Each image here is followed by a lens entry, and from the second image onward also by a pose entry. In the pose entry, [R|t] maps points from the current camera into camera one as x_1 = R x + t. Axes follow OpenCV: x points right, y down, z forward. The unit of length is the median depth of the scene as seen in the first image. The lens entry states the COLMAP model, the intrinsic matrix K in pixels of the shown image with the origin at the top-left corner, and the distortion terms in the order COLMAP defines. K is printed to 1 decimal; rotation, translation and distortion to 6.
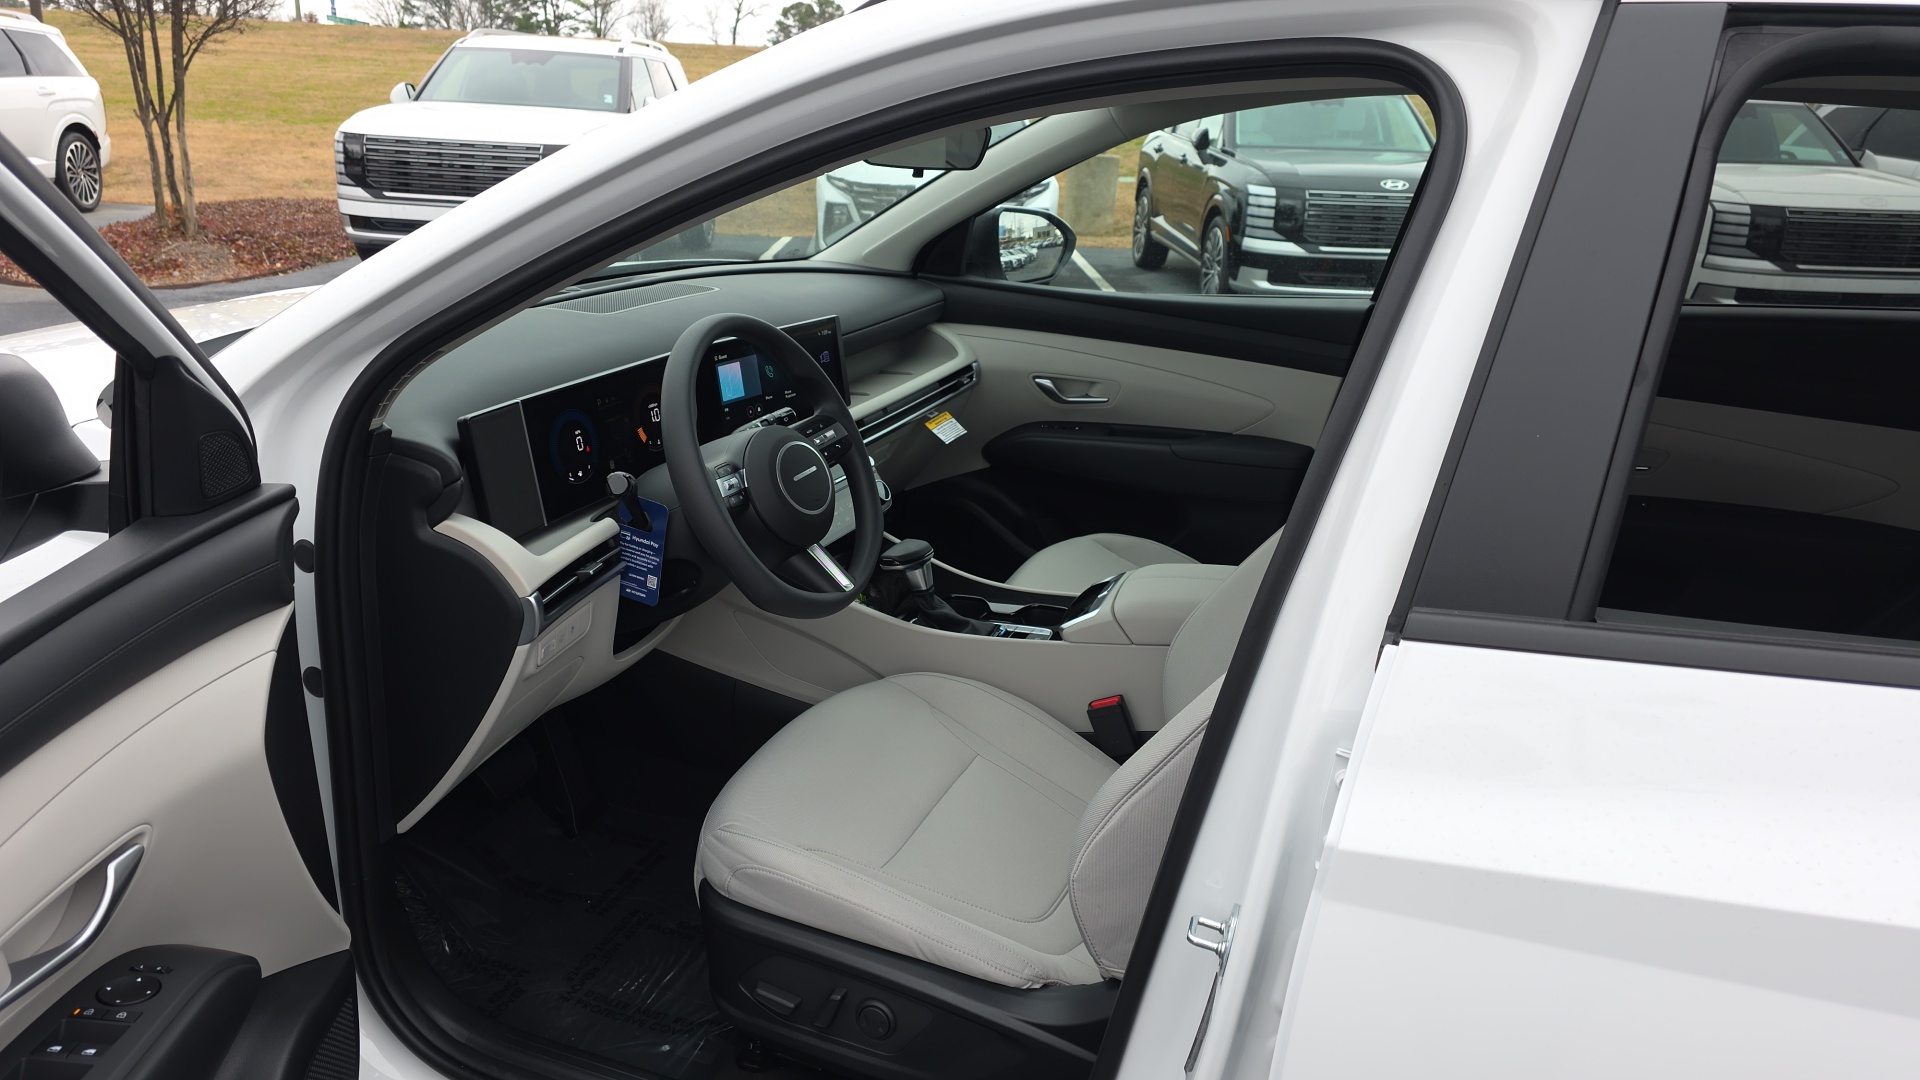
lens RADIAL K [[1272.0, 0, 948.5], [0, 1272.0, 573.4], [0, 0, 1]] dist [0.059746, -0.053189]
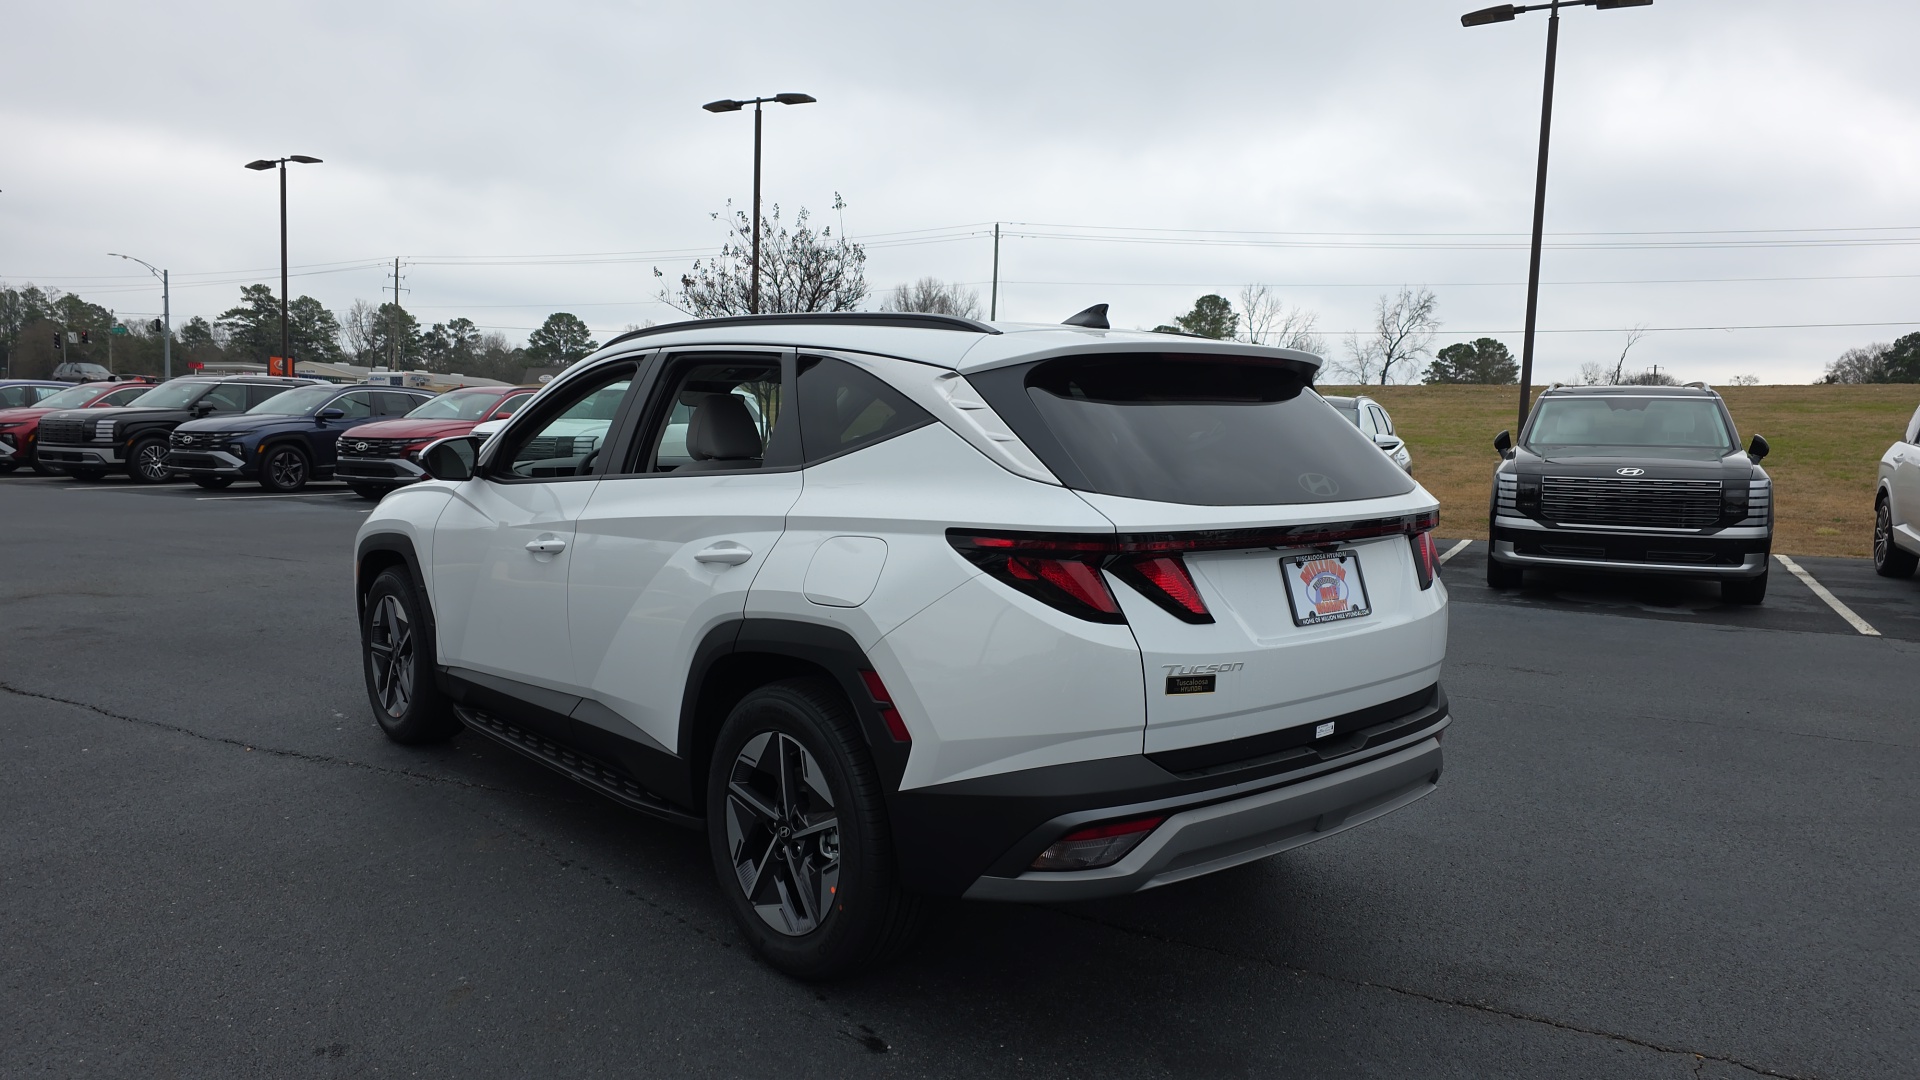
lens RADIAL K [[1310.9, 0, 944.7], [0, 1310.9, 582.4], [0, 0, 1]] dist [0.077405, -0.077215]
pose [[0.873806, 0.034298, -0.485064, 0.358248], [-0.152206, 0.966678, -0.205835, 0.114453], [0.461841, 0.253689, 0.849909, -0.229035]]
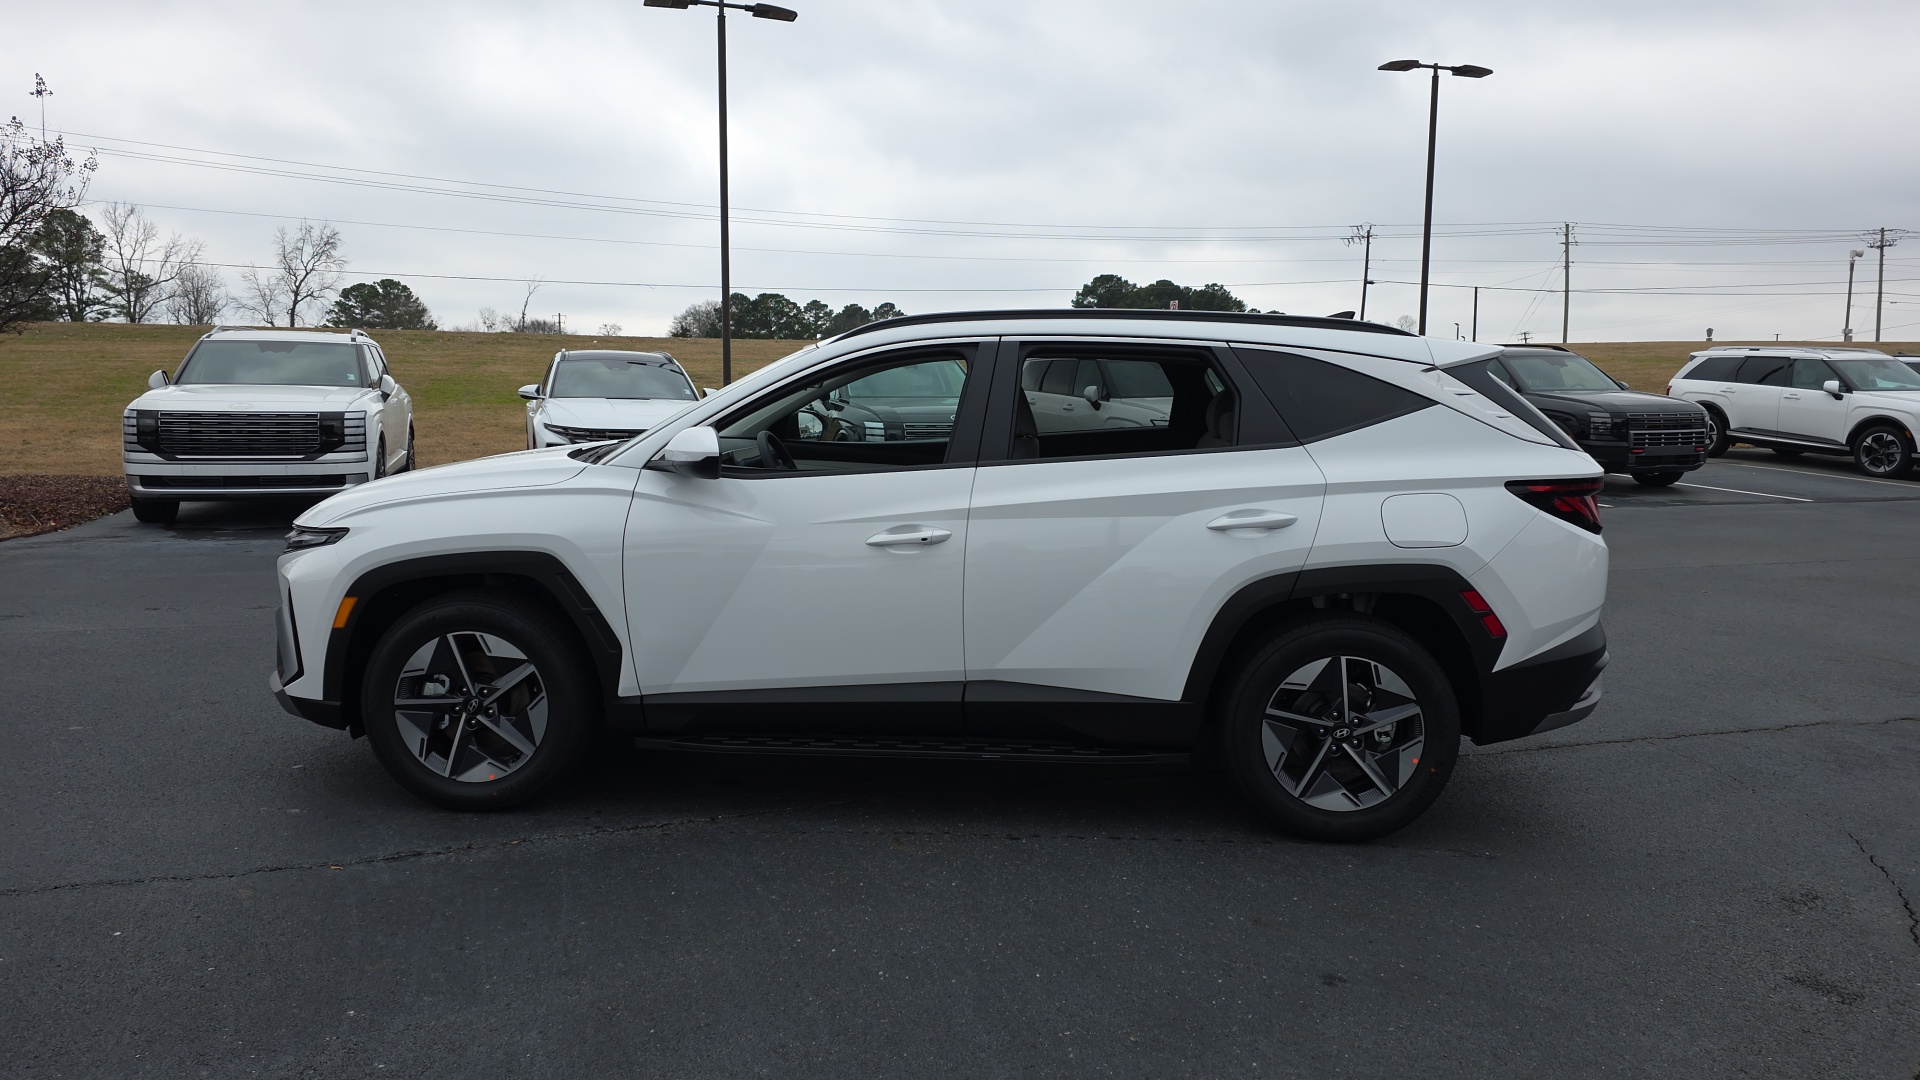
lens RADIAL K [[1310.9, 0, 944.7], [0, 1310.9, 582.4], [0, 0, 1]] dist [0.077405, -0.077215]
pose [[0.950385, -0.079110, 0.300849, -0.123458], [0.135163, 0.976075, -0.170317, 0.121419], [-0.280177, 0.202530, 0.938340, -0.327900]]
